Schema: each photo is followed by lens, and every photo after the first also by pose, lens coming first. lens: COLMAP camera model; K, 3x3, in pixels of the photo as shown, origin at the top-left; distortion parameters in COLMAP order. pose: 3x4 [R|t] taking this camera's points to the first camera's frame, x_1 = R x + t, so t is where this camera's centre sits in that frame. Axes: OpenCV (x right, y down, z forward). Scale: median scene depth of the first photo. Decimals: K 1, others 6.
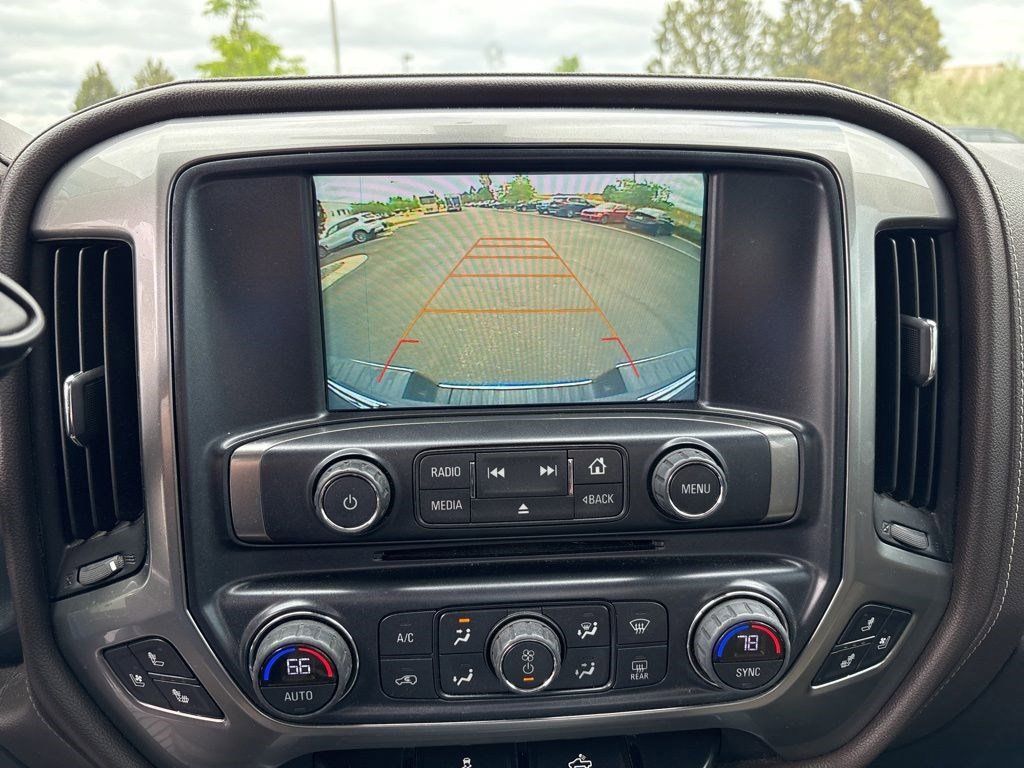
lens RADIAL K [[776.9, 0, 509.4], [0, 776.9, 380.5], [0, 0, 1]] dist [0.034060, -0.032968]
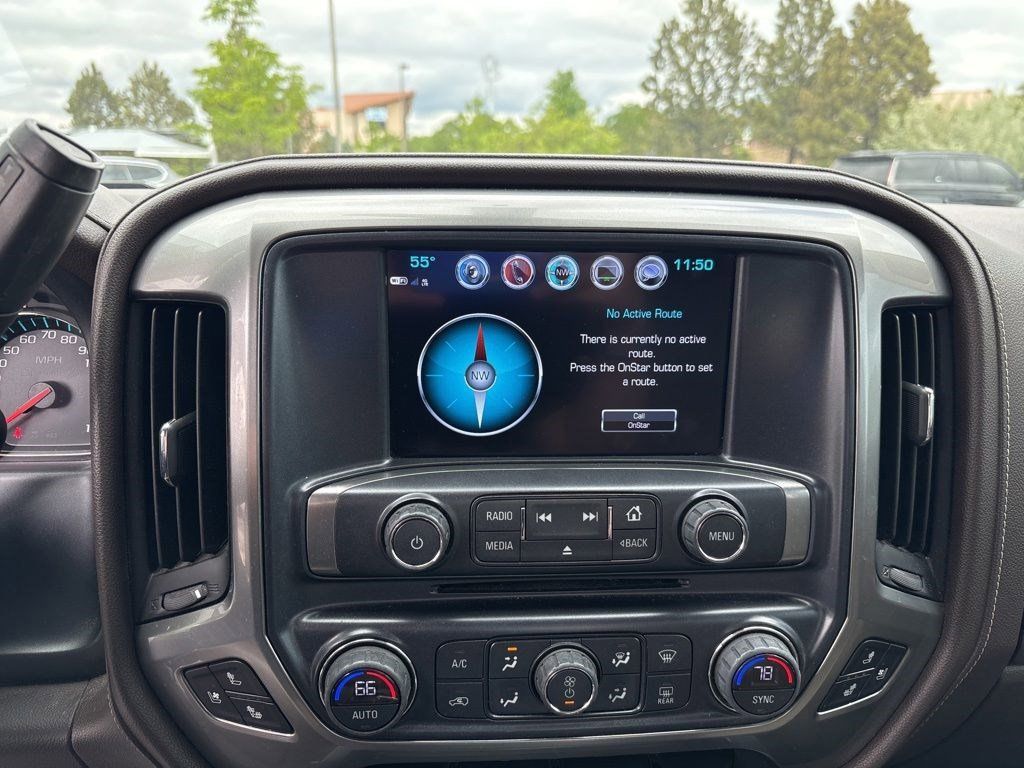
lens RADIAL K [[776.1, 0, 512.0], [0, 776.1, 384.0], [0, 0, 1]] dist [0.024452, -0.010241]
pose [[0.999574, 0.022753, 0.018269, -0.084031], [-0.022597, 0.999707, -0.008696, -0.060474], [-0.018462, 0.008279, 0.999795, -0.116191]]
